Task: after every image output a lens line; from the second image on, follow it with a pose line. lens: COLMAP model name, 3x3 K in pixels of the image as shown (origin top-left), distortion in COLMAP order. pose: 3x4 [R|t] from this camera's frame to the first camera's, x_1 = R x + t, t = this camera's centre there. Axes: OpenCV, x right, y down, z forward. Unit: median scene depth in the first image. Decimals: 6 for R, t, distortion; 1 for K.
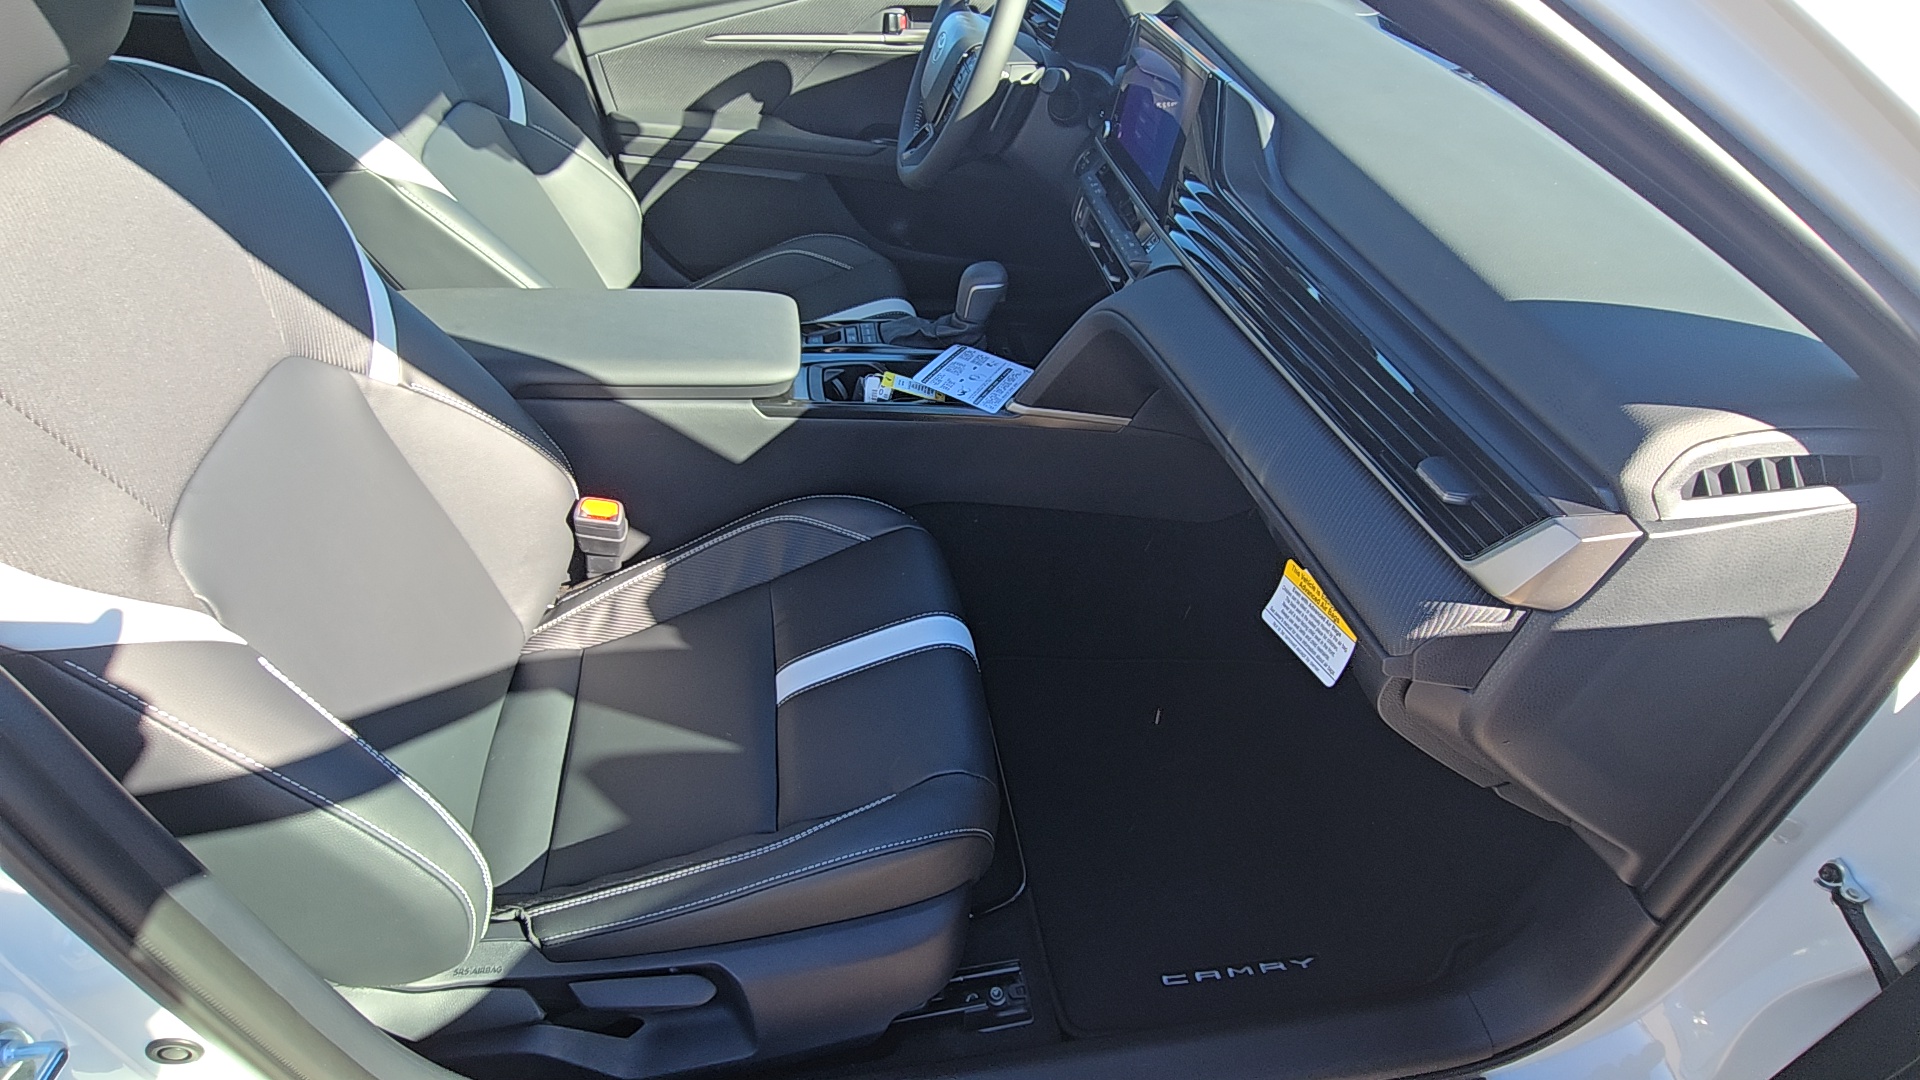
lens RADIAL K [[978.5, 0, 963.2], [0, 978.5, 539.3], [0, 0, 1]] dist [0.005273, -0.008455]
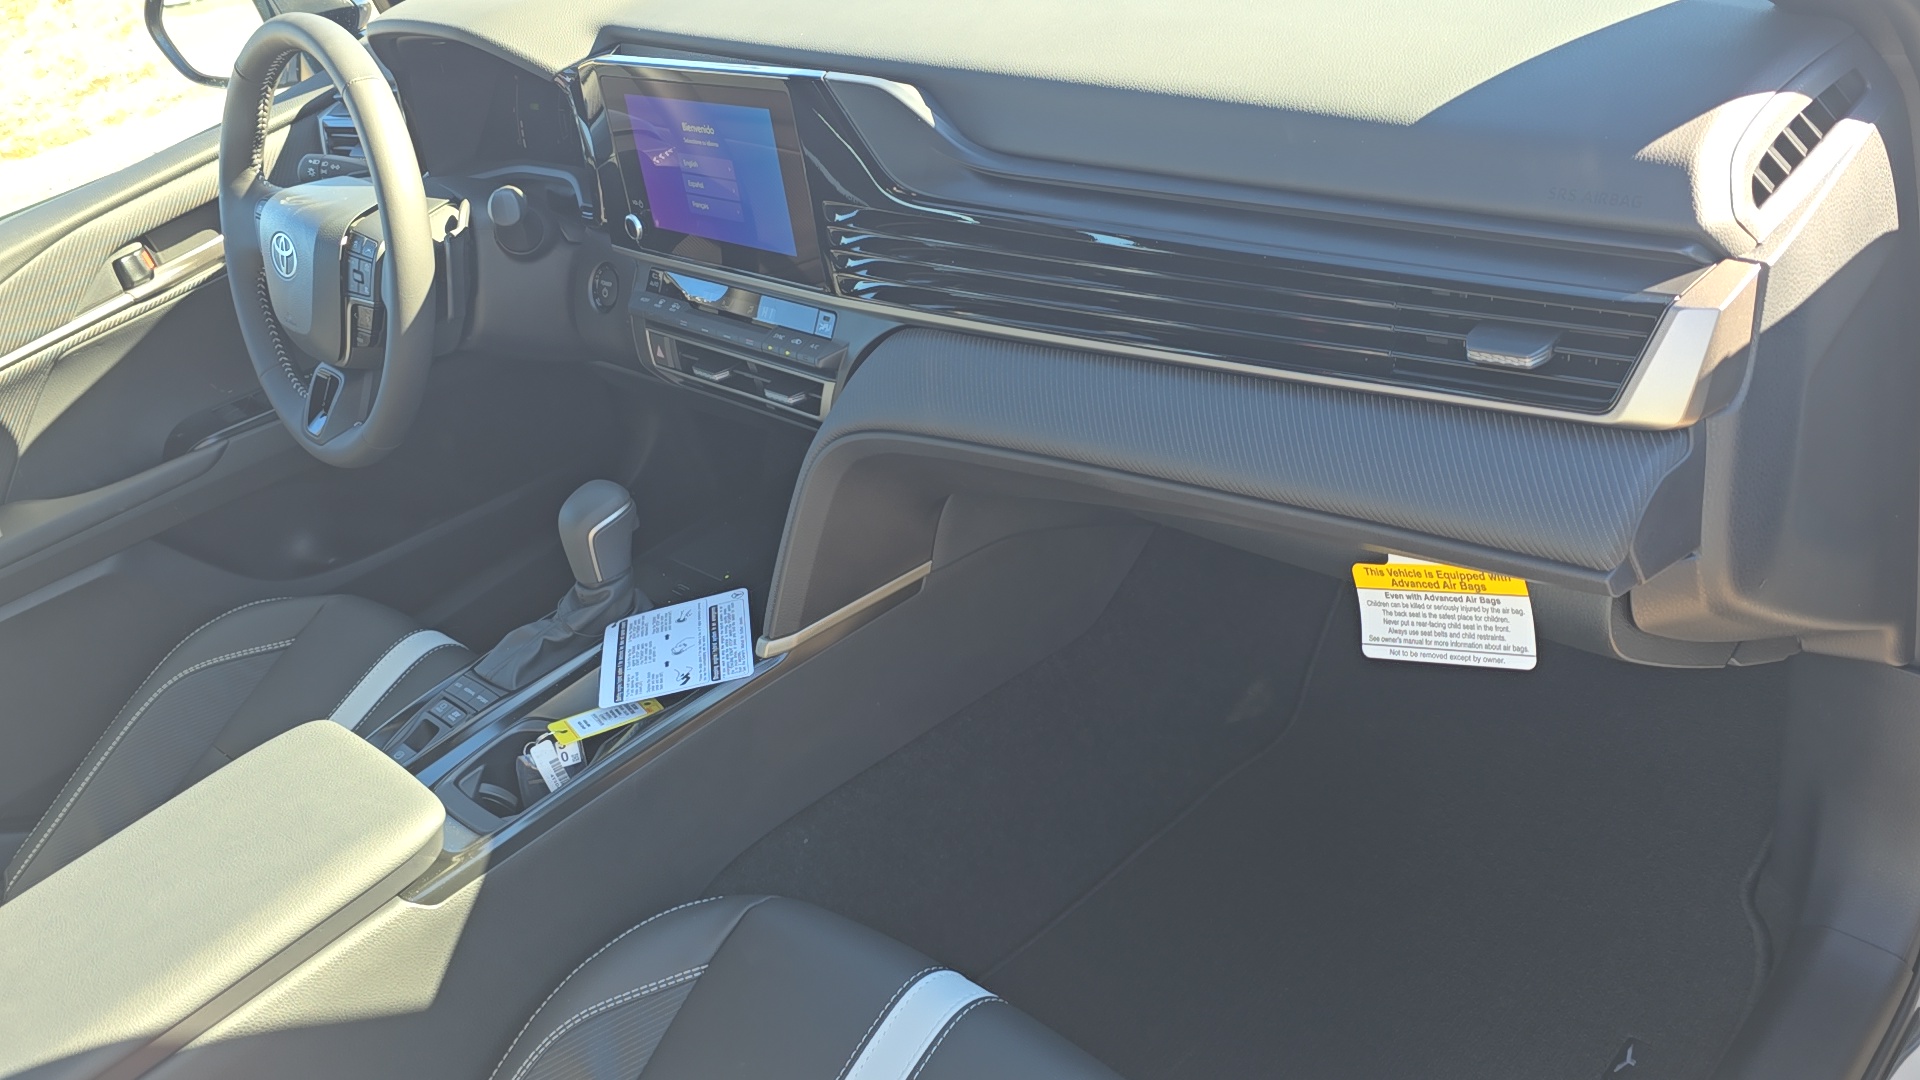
lens RADIAL K [[1613.8, 0, 962.5], [0, 1613.8, 538.3], [0, 0, 1]] dist [-0.009381, 0.000726]
pose [[0.760168, -0.536733, 0.366145, -0.189308], [0.591875, 0.804510, -0.049482, -0.066609], [-0.268009, 0.254326, 0.929241, -0.006296]]
